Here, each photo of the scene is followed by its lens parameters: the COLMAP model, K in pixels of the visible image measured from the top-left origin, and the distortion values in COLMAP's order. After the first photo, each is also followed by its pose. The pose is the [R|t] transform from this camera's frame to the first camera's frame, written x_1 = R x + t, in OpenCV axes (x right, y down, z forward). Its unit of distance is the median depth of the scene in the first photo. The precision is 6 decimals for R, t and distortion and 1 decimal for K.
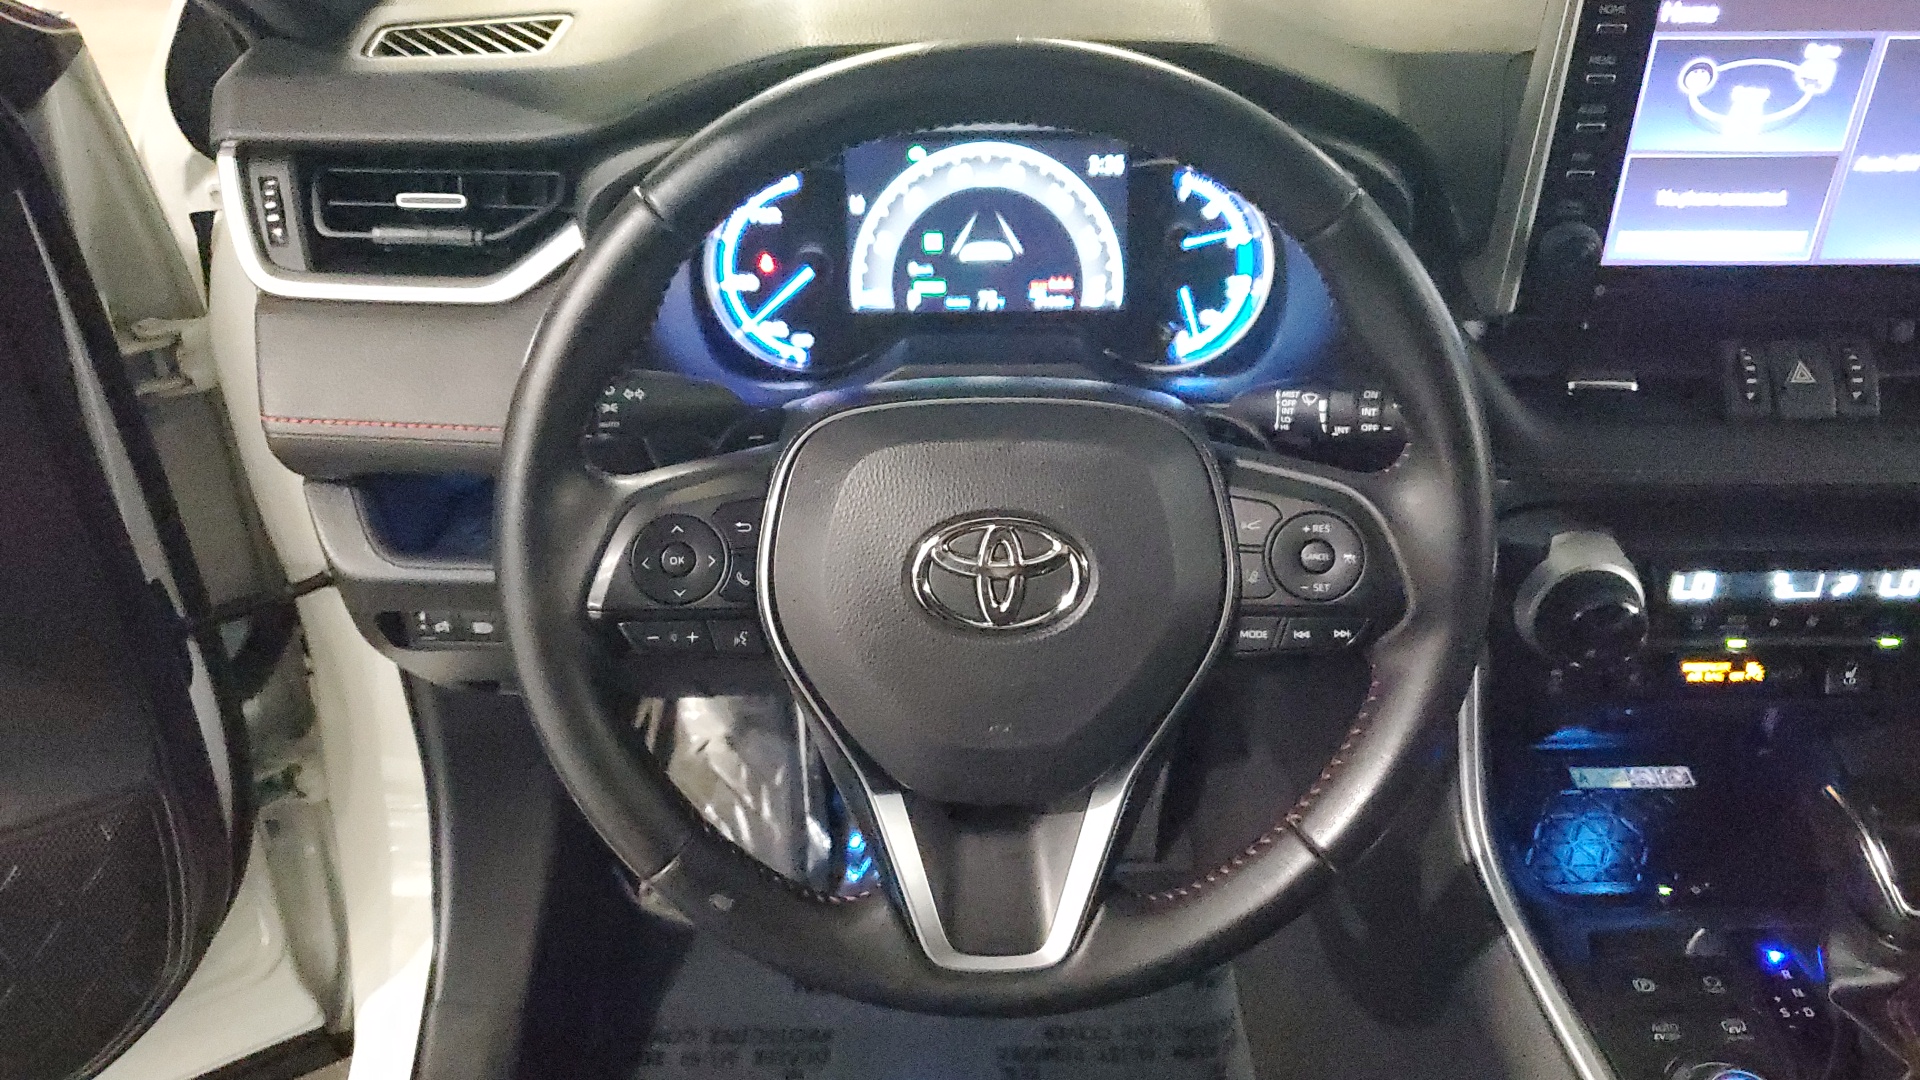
lens RADIAL K [[1546.9, 0, 960.0], [0, 1546.9, 540.0], [0, 0, 1]] dist [-0.002171, 0.005205]
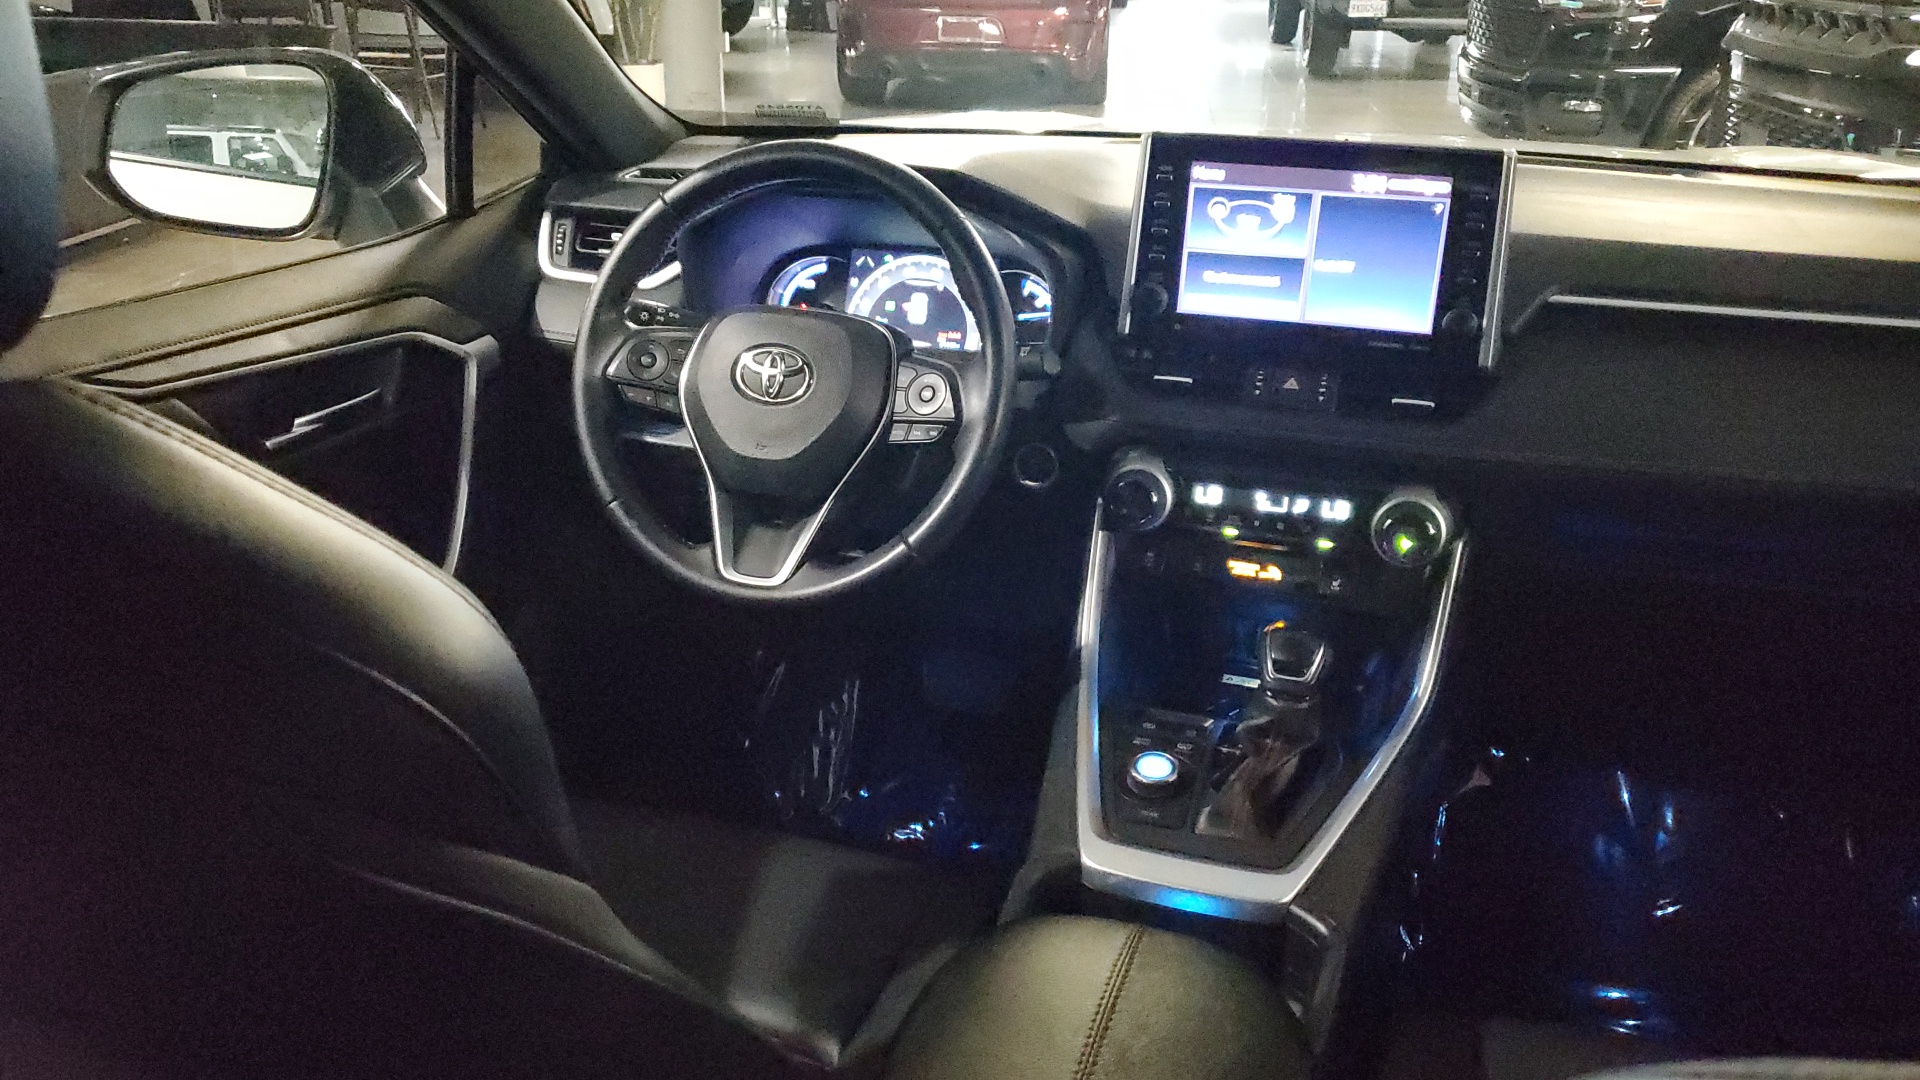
lens RADIAL K [[1567.9, 0, 893.9], [0, 1567.9, 552.6], [0, 0, 1]] dist [0.004970, -0.003349]
pose [[0.926283, 0.137681, -0.350775, 0.752315], [-0.218856, 0.954334, -0.203346, 0.509554], [0.306759, 0.265125, 0.914116, -0.663869]]
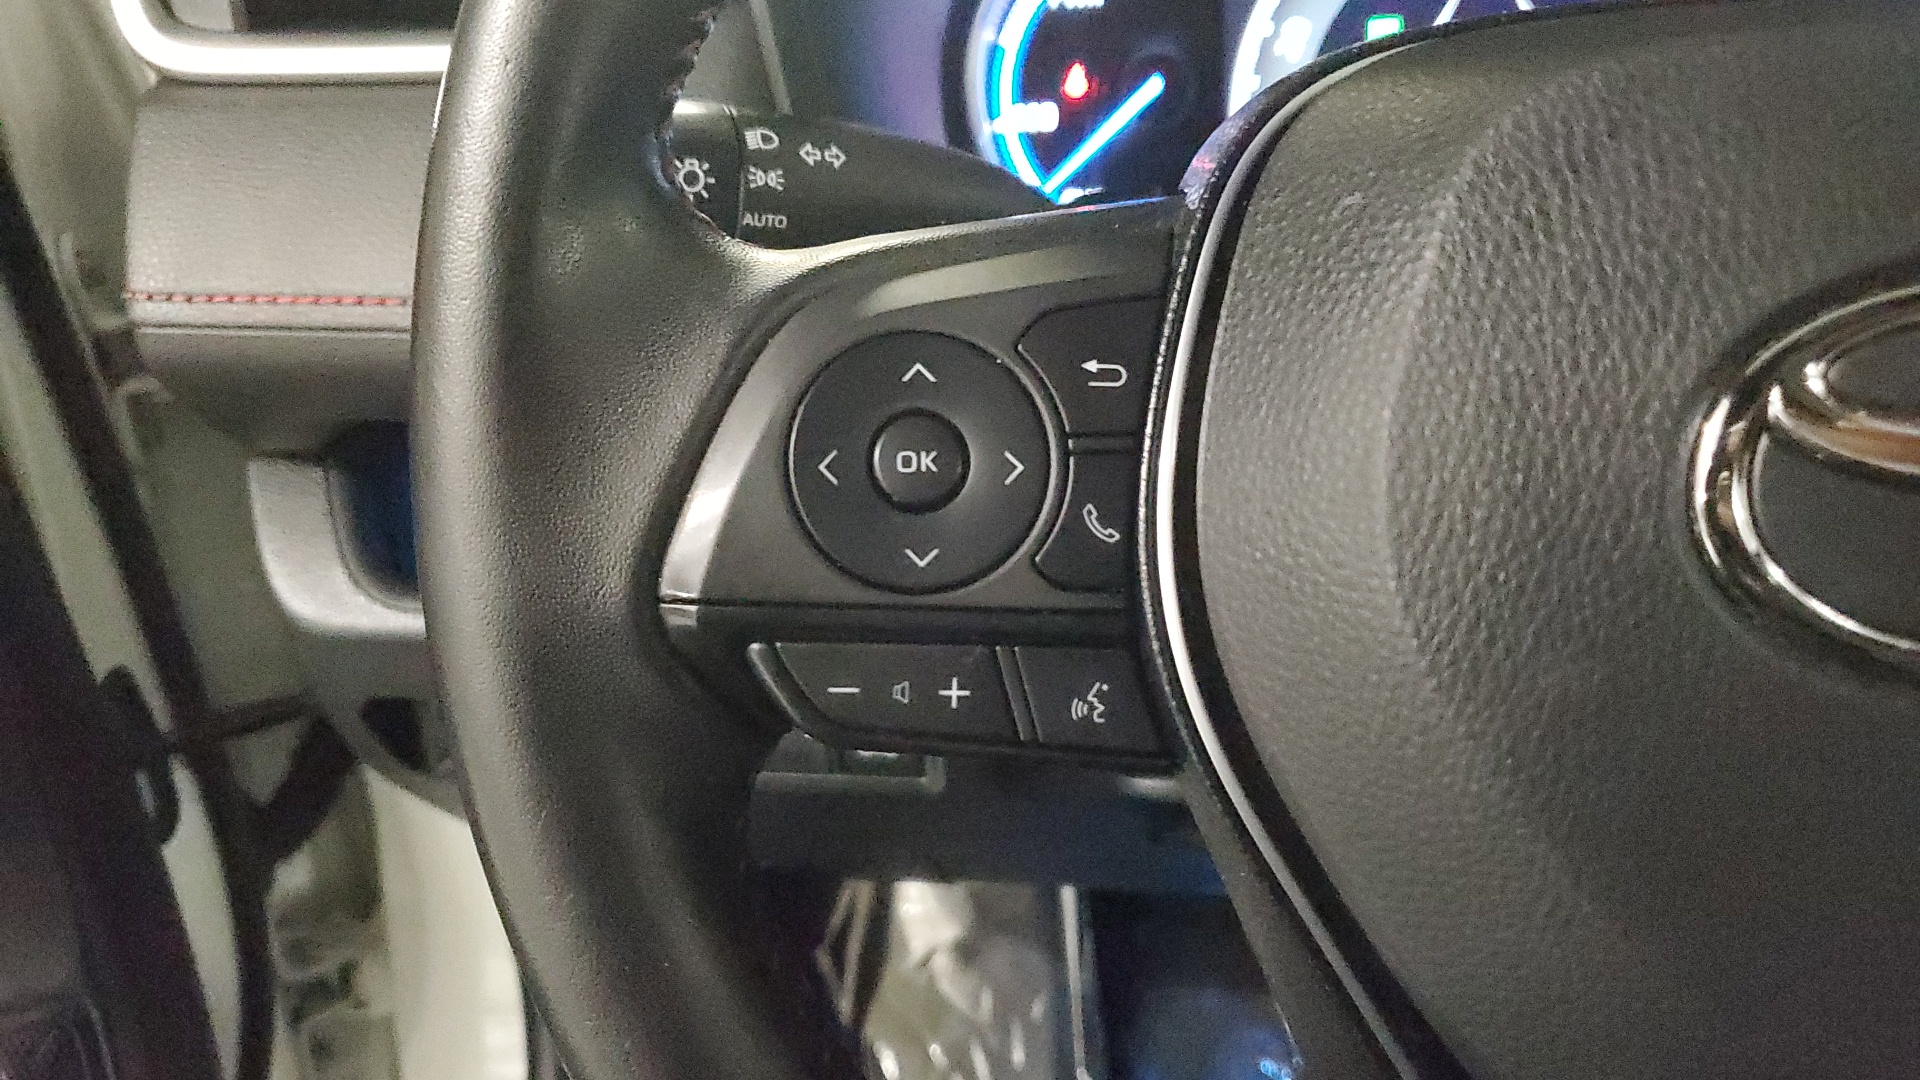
lens RADIAL K [[1605.4, 0, 960.0], [0, 1605.4, 540.0], [0, 0, 1]] dist [0.002831, 0.000308]
pose [[0.990026, 0.006198, -0.140752, -0.097026], [-0.022410, 0.993241, -0.113888, 0.056626], [0.139094, 0.115906, 0.983473, 0.514155]]
